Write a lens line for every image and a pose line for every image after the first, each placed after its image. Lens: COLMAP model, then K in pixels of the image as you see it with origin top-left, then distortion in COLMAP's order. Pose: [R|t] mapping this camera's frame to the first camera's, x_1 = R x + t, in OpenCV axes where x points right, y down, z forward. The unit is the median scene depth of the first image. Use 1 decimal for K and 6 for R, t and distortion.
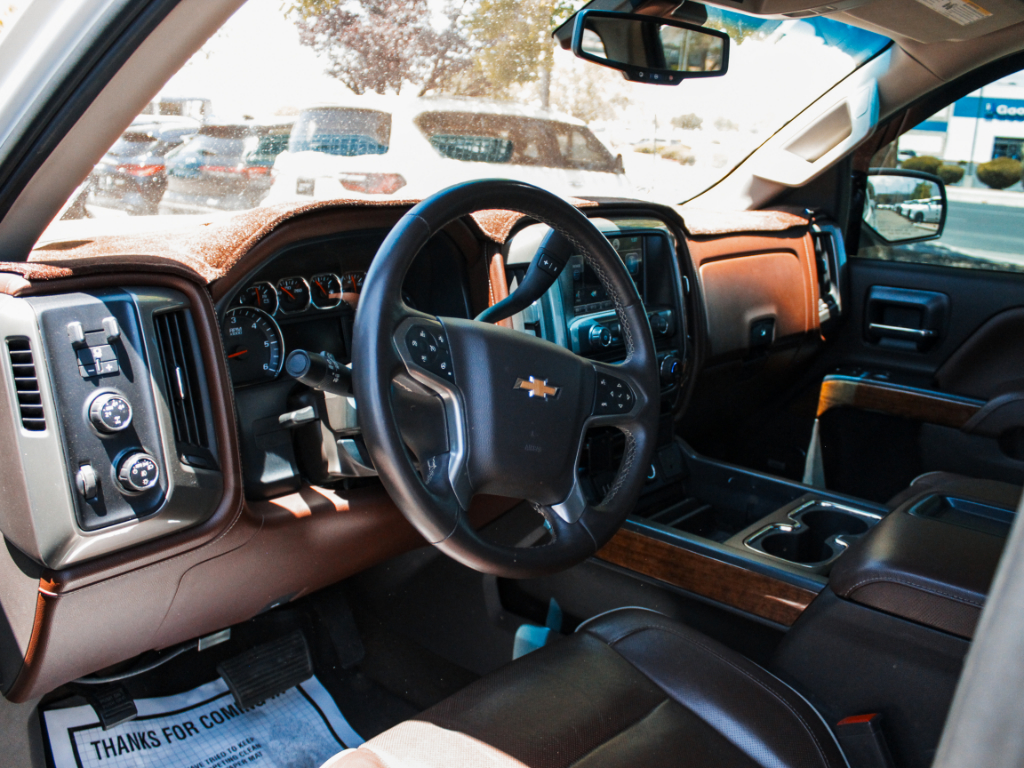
lens RADIAL K [[941.1, 0, 512.0], [0, 941.1, 384.0], [0, 0, 1]] dist [-0.168437, 0.155224]
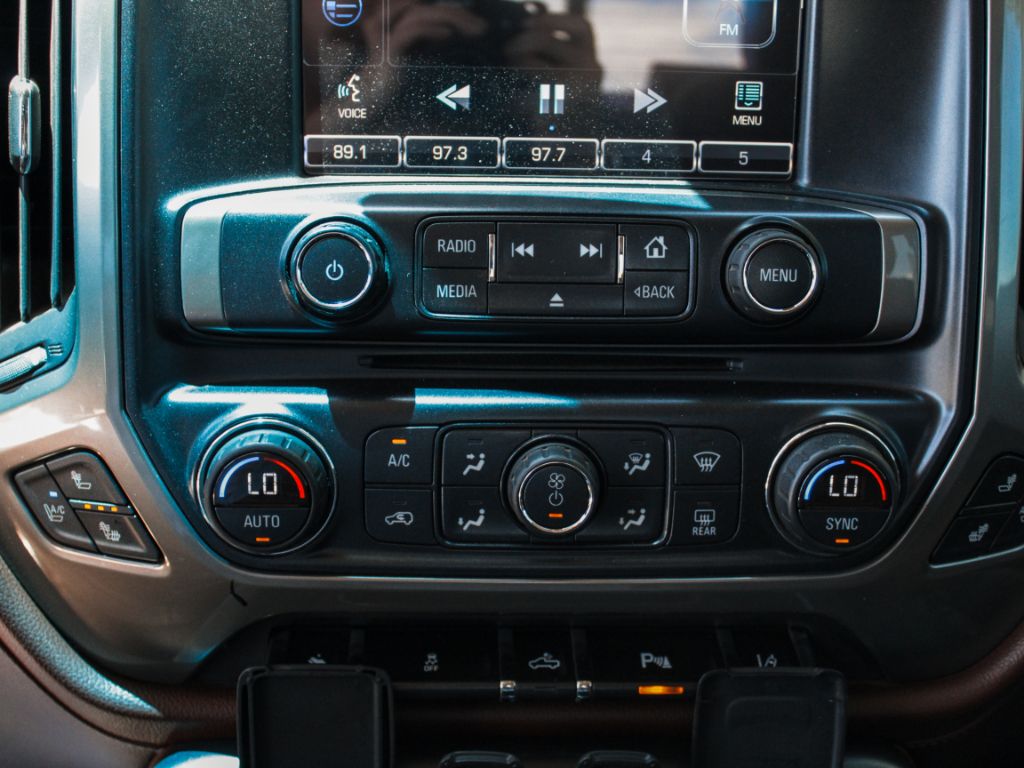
lens RADIAL K [[1328.2, 0, 512.0], [0, 1328.2, 384.0], [0, 0, 1]] dist [-0.091753, 0.082396]
pose [[0.702285, 0.204381, -0.681927, 0.352890], [-0.181075, 0.977681, 0.106541, -0.064362], [0.688482, 0.048658, 0.723619, 0.784779]]
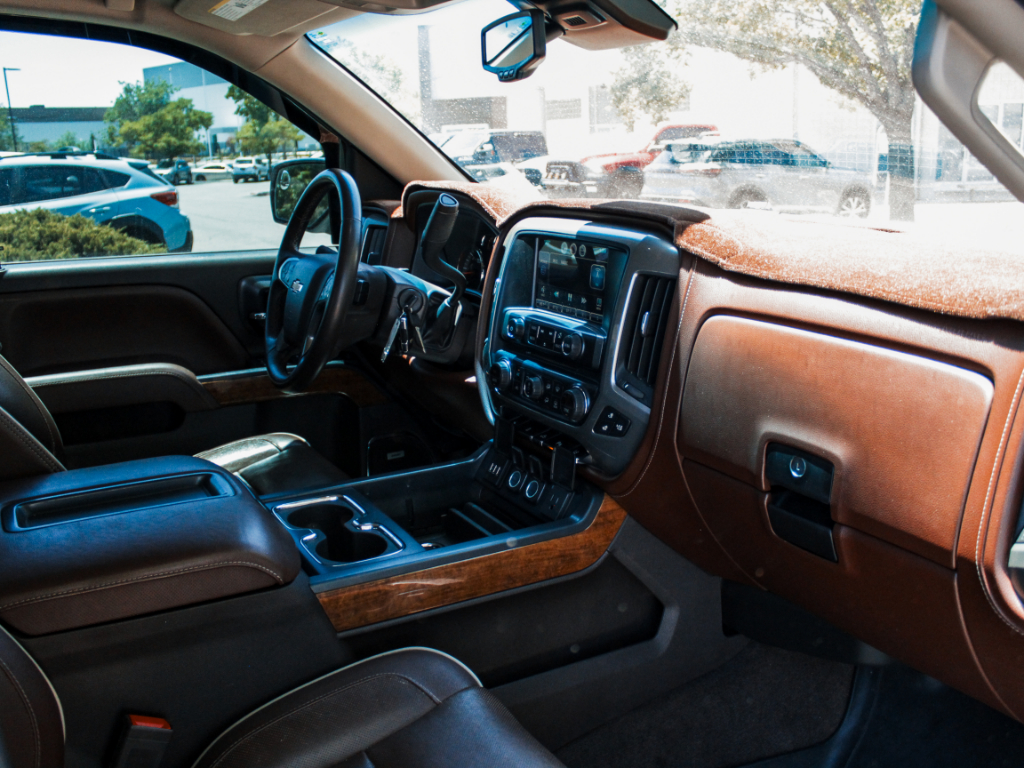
lens RADIAL K [[941.1, 0, 512.0], [0, 941.1, 384.0], [0, 0, 1]] dist [-0.168437, 0.155224]
pose [[-0.309274, 0.222820, -0.924500, 1.071454], [-0.222003, 0.928384, 0.298023, -0.301582], [0.924697, 0.297413, -0.237658, 1.250007]]
